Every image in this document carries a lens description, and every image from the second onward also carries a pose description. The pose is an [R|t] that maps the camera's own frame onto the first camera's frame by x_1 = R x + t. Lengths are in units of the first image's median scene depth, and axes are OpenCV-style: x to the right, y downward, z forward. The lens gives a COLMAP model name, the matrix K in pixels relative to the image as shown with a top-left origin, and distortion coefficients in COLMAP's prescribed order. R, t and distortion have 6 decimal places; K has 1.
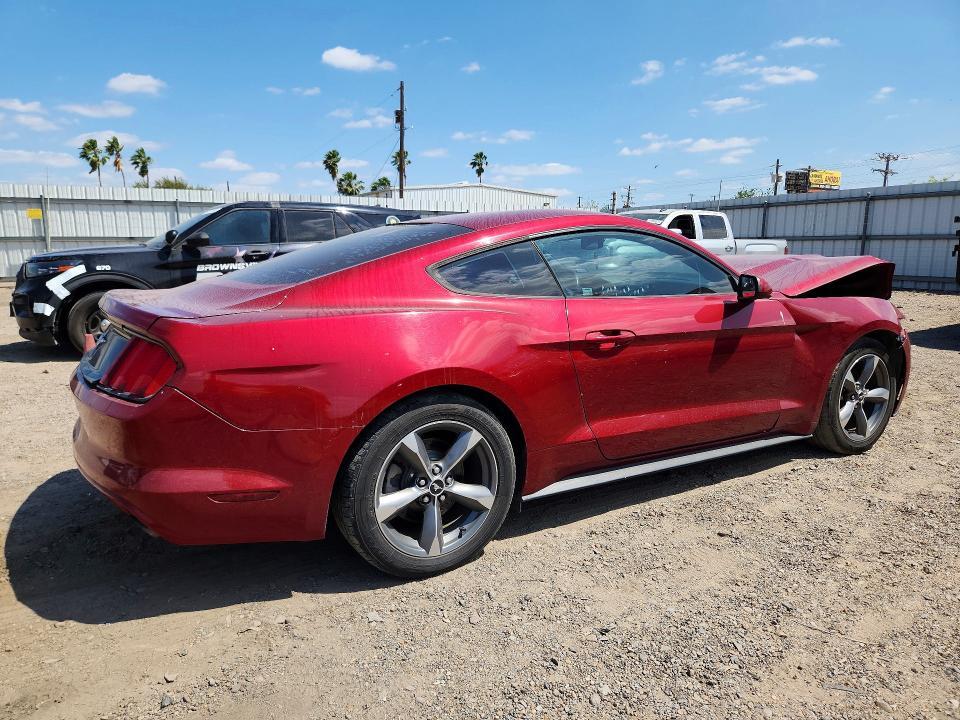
lens RADIAL K [[779.2, 0, 480.0], [0, 779.2, 360.0], [0, 0, 1]] dist [-0.006766, -0.002757]
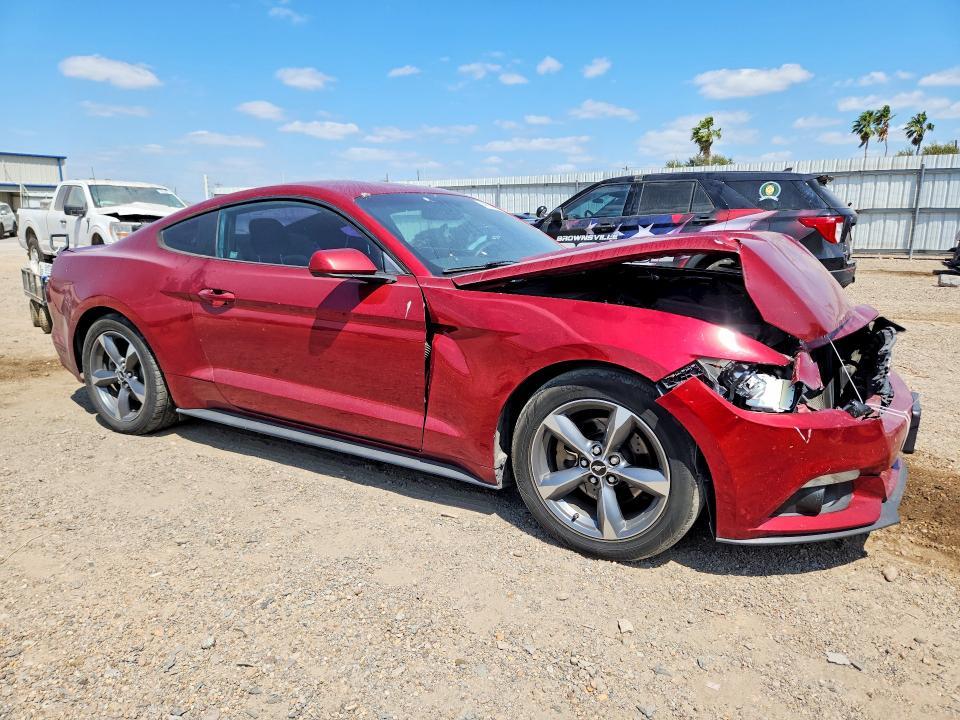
lens RADIAL K [[740.5, 0, 480.0], [0, 740.5, 360.0], [0, 0, 1]] dist [0.038792, -0.002907]
pose [[0.379216, 0.174054, -0.908791, 0.648636], [-0.135128, 0.982037, 0.131697, -0.067720], [0.915388, 0.072862, 0.395924, 0.446807]]
